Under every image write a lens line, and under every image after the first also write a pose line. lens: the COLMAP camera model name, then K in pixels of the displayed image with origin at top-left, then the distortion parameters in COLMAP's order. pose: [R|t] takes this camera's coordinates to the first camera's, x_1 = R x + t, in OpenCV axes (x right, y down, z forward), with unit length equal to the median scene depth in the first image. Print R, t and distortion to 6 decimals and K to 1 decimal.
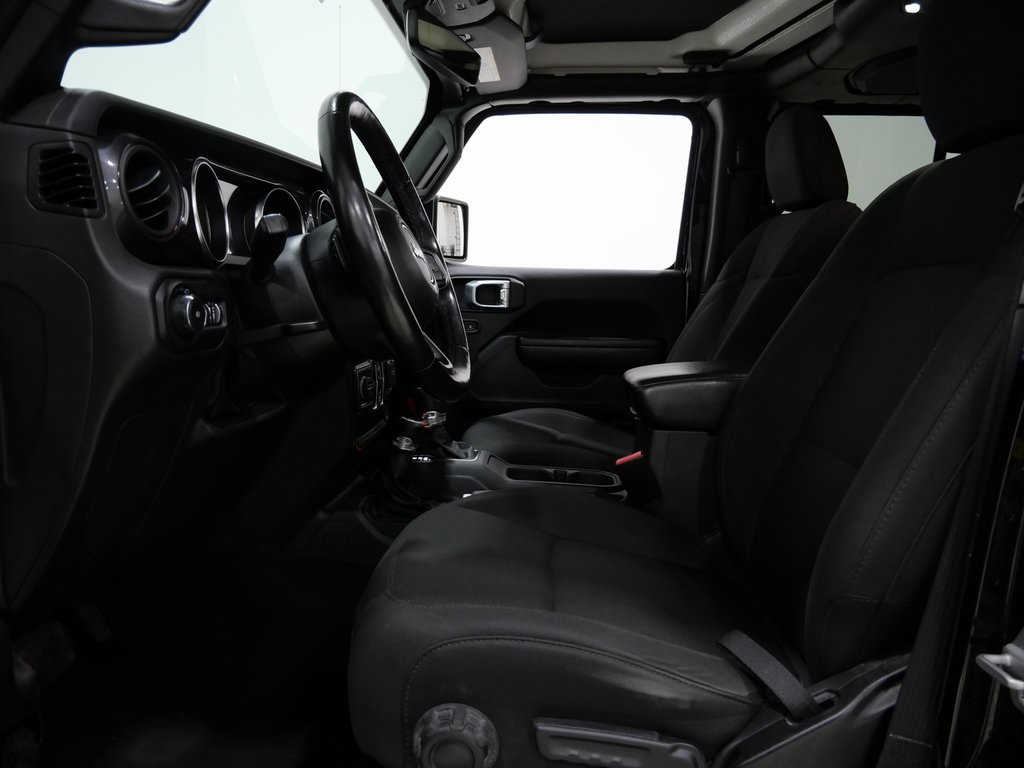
lens RADIAL K [[731.8, 0, 512.0], [0, 731.8, 384.0], [0, 0, 1]] dist [0.002697, 0.002140]
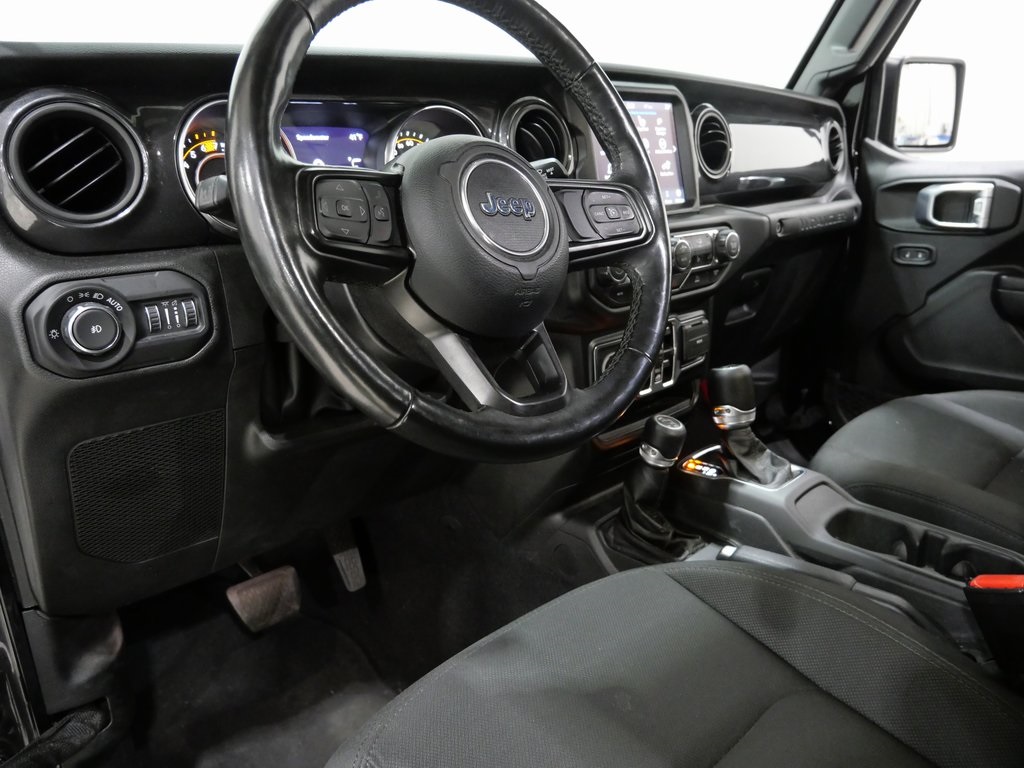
lens RADIAL K [[731.8, 0, 512.0], [0, 731.8, 384.0], [0, 0, 1]] dist [0.002697, 0.002140]
pose [[0.745518, 0.147550, -0.649948, 0.146927], [-0.046063, 0.984262, 0.170608, -0.073108], [0.664892, -0.097252, 0.740581, 0.292046]]
